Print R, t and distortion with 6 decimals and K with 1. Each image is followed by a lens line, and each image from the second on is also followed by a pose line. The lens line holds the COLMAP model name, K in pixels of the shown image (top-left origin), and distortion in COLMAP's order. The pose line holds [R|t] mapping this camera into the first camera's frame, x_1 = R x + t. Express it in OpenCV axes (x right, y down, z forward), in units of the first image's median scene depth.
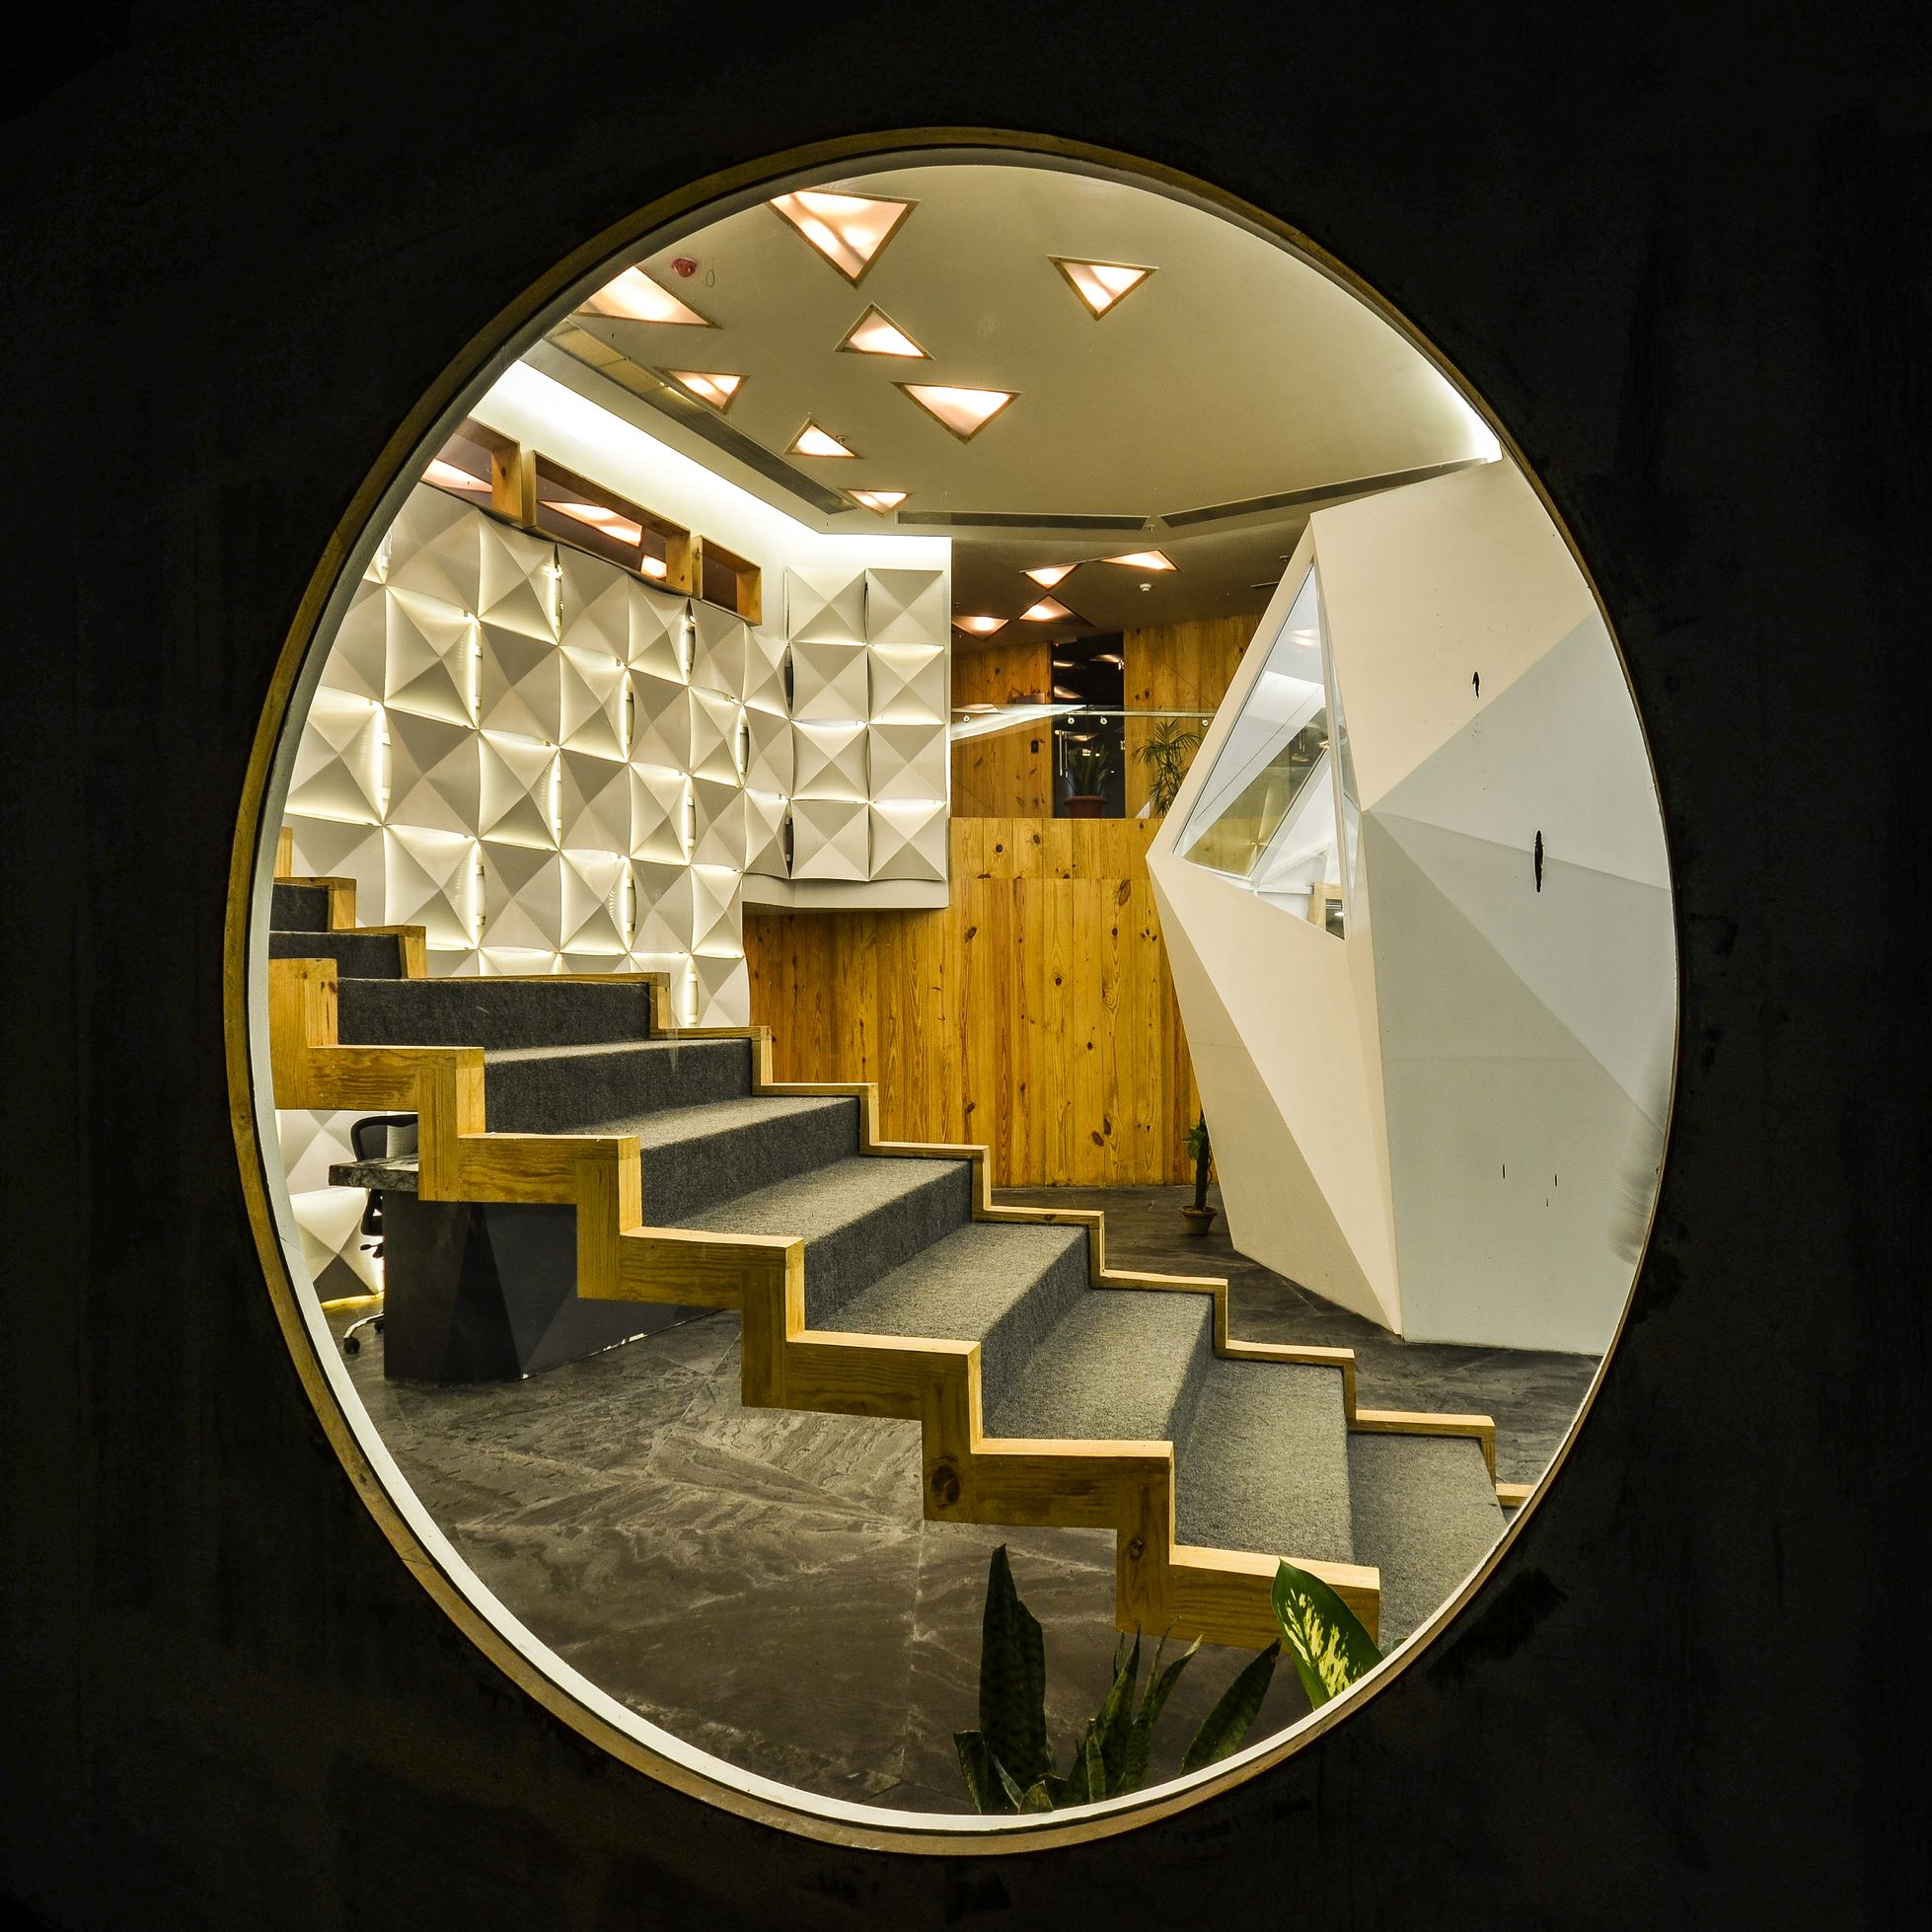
lens RADIAL K [[1270.2, 0, 984.5], [0, 1270.2, 987.8], [0, 0, 1]] dist [-0.030212, 0.048228]
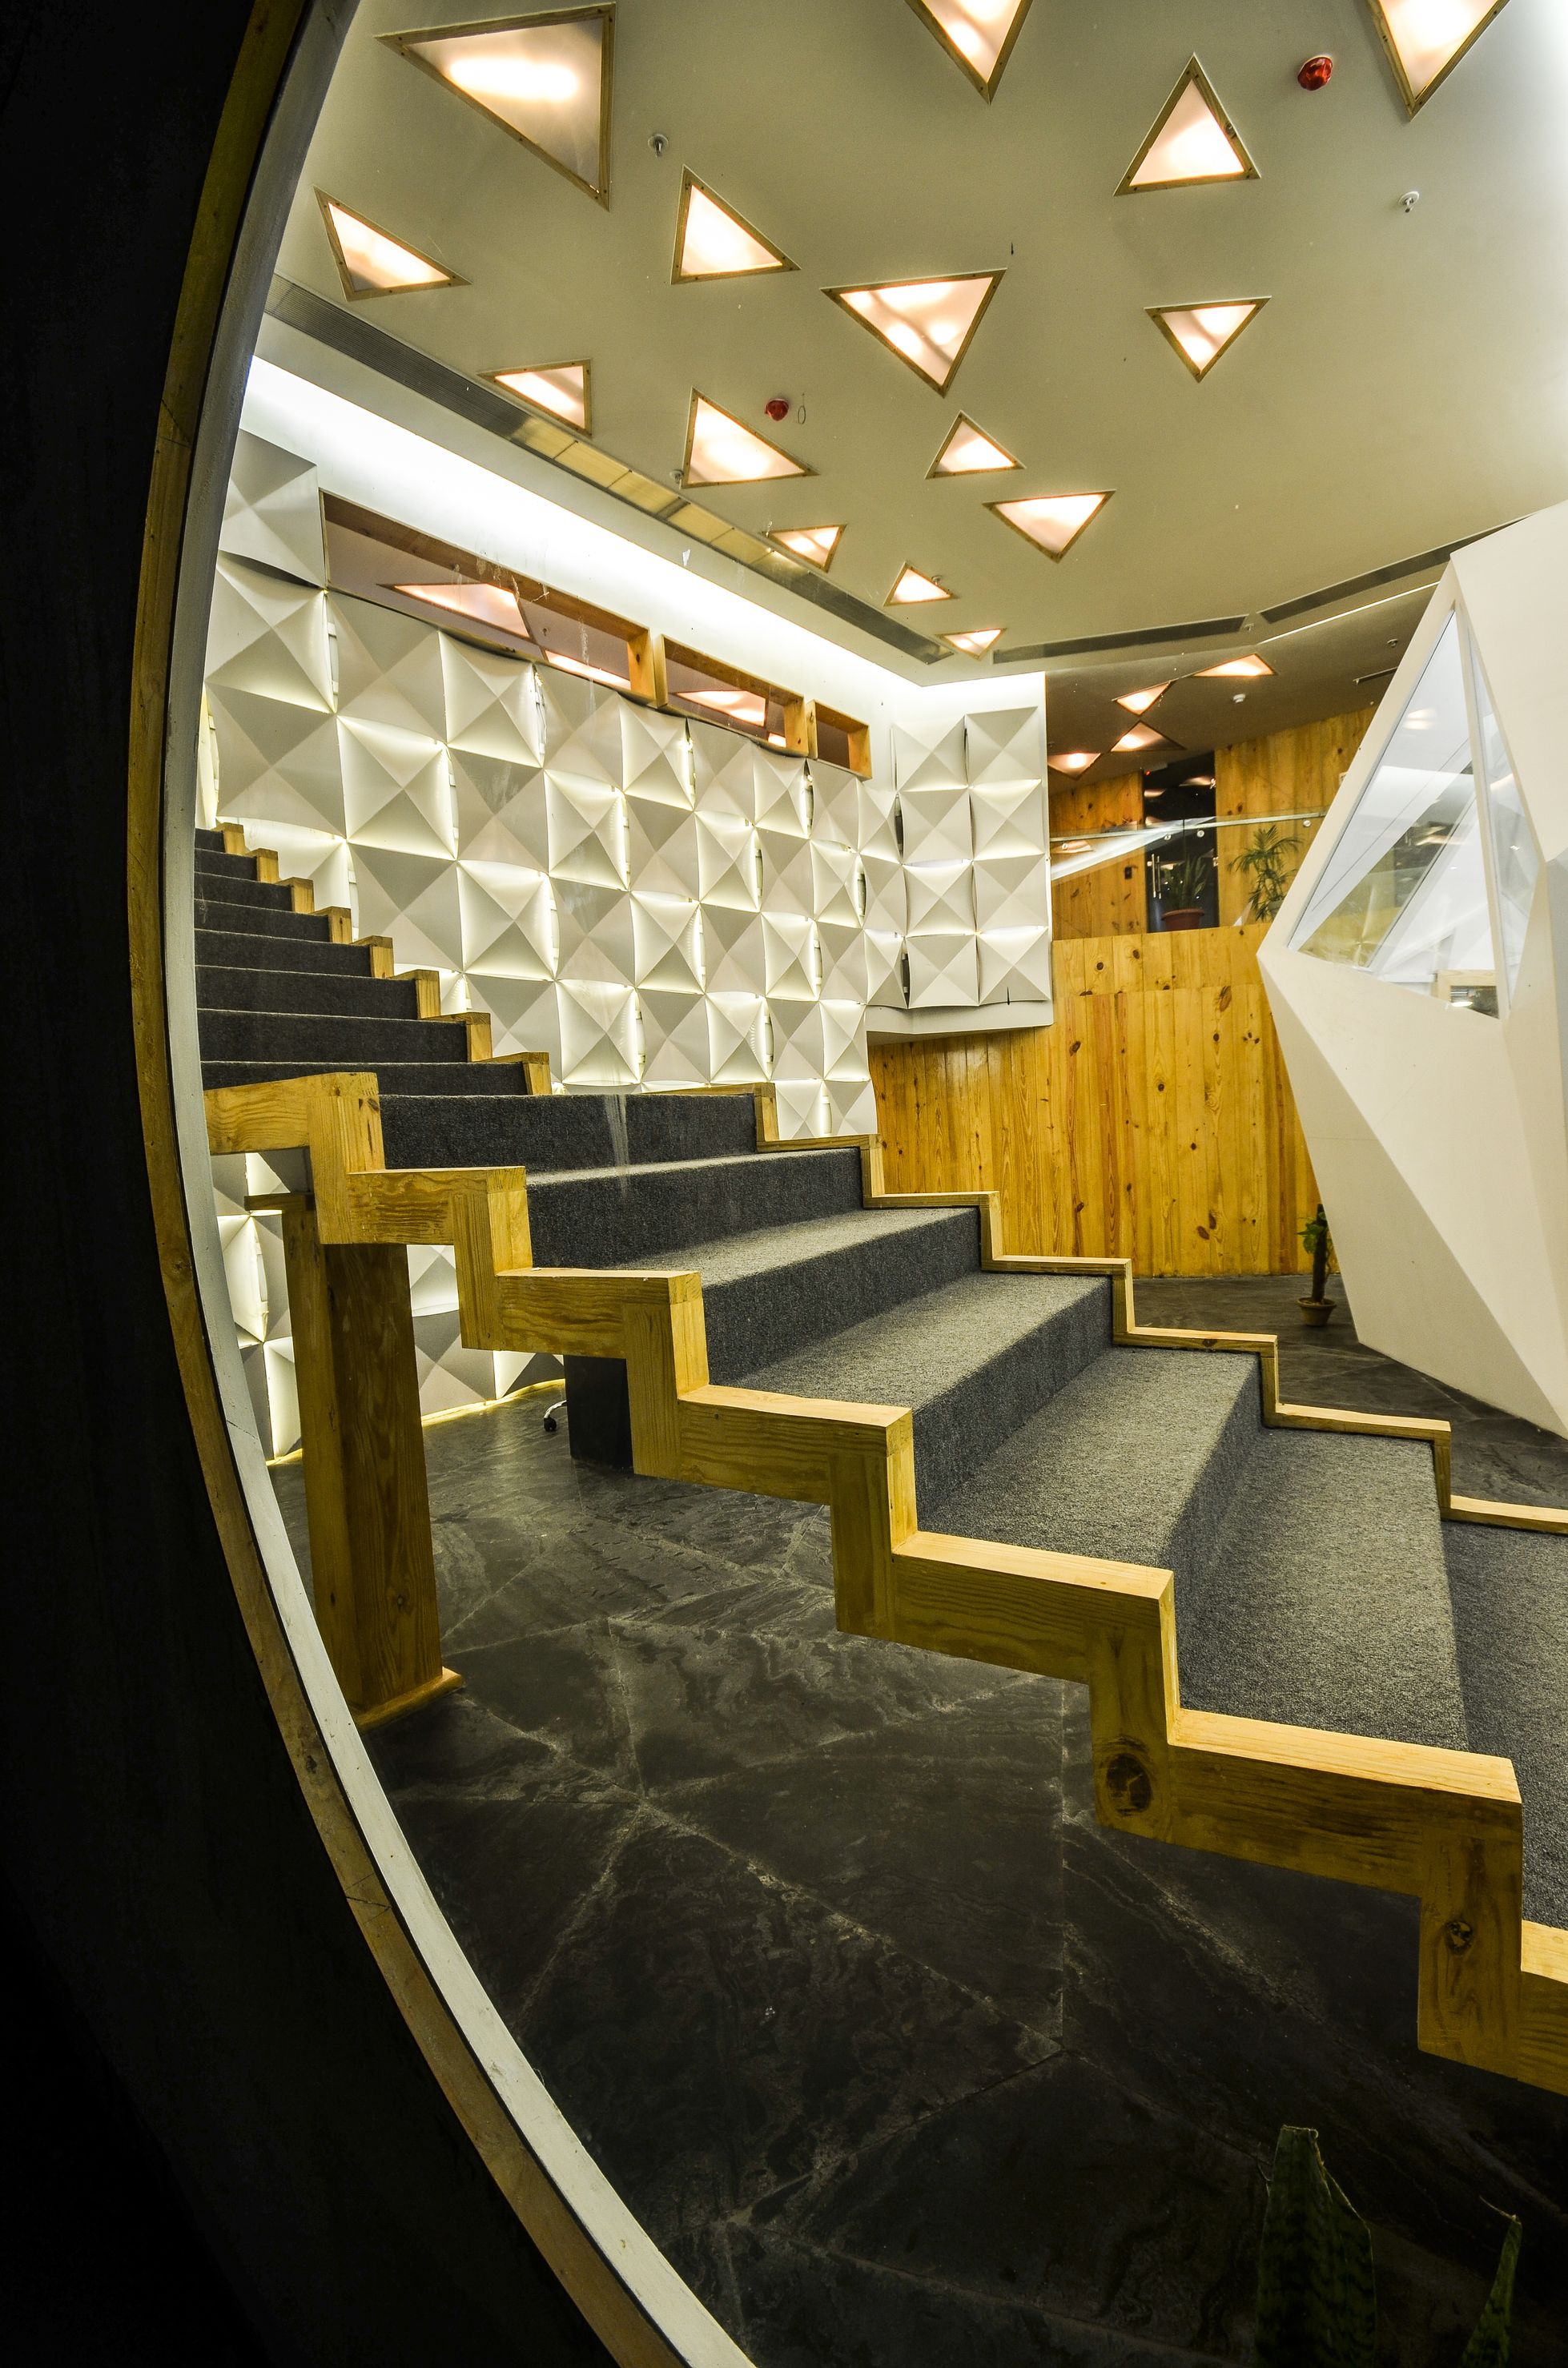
lens RADIAL K [[1033.2, 0, 803.8], [0, 1033.2, 1196.8], [0, 0, 1]] dist [-0.002279, 0.000186]
pose [[0.965067, -0.028175, -0.260486, -0.011023], [0.049879, 0.995776, 0.077092, 0.006514], [0.257213, -0.087392, 0.962395, 0.107098]]
